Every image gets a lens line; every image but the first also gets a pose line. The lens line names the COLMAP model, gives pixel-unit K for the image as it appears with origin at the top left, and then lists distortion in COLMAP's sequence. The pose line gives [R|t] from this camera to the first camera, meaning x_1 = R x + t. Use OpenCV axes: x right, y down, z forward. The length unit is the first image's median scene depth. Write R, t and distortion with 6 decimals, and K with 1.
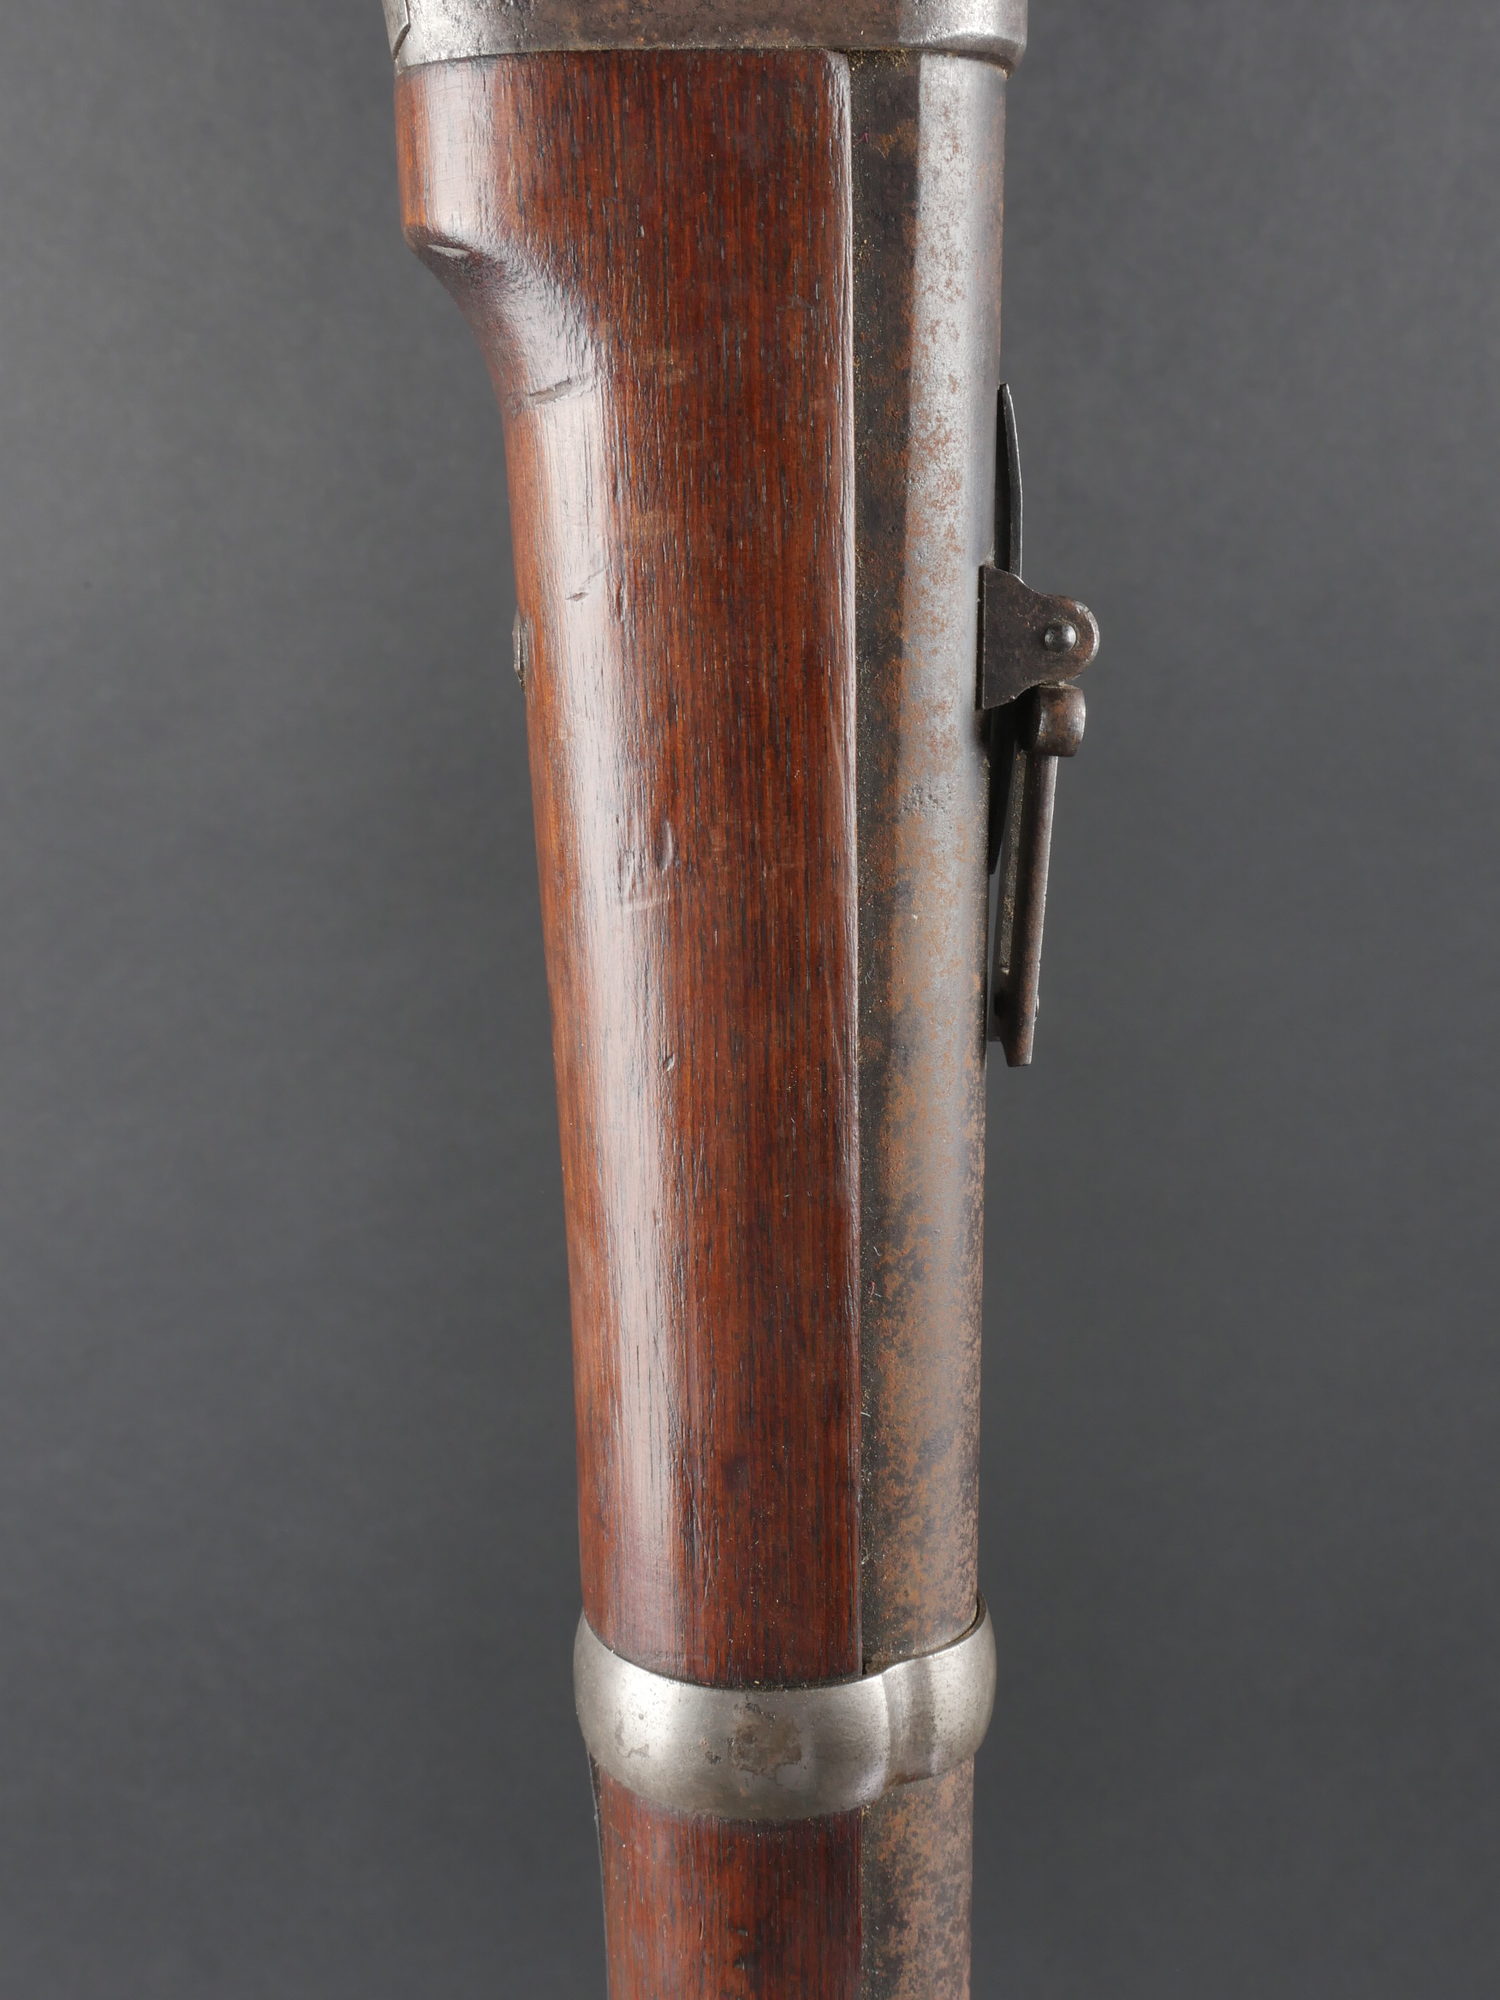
lens RADIAL K [[2380.8, 0, 768.9], [0, 2380.8, 1001.1], [0, 0, 1]] dist [-0.009907, 0.000000]
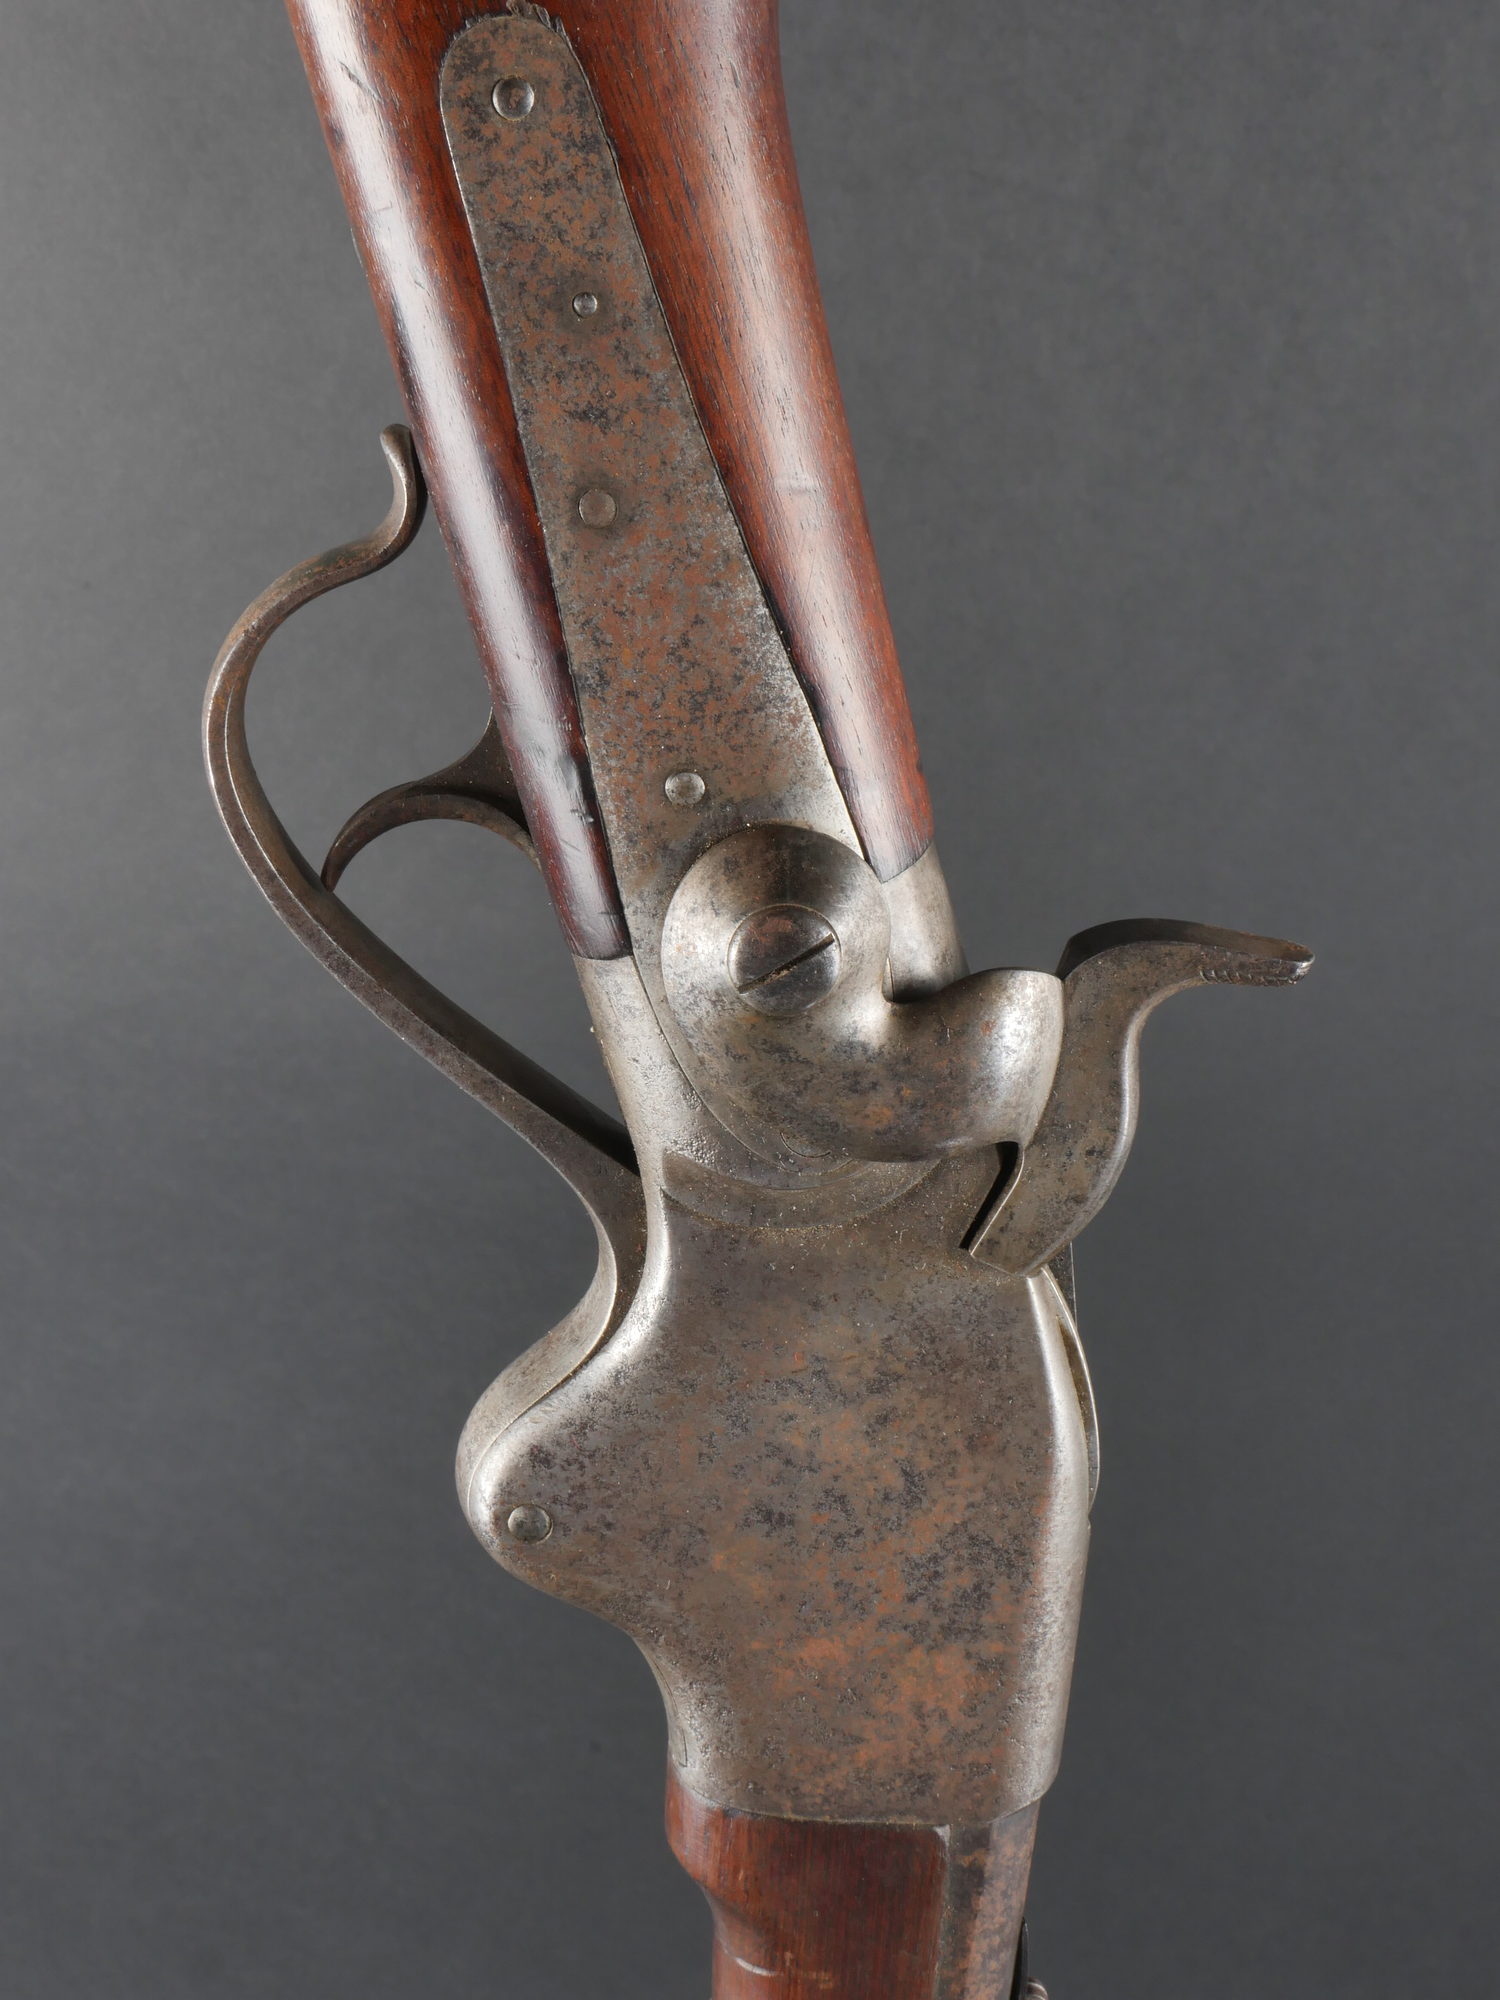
lens RADIAL K [[2380.8, 0, 765.5], [0, 2380.8, 1001.6], [0, 0, 1]] dist [-0.009907, 0.000000]
pose [[0.994417, 0.098000, -0.039131, -0.027542], [-0.092444, 0.987869, 0.124773, -0.368681], [0.050884, -0.120459, 0.991413, -0.186853]]
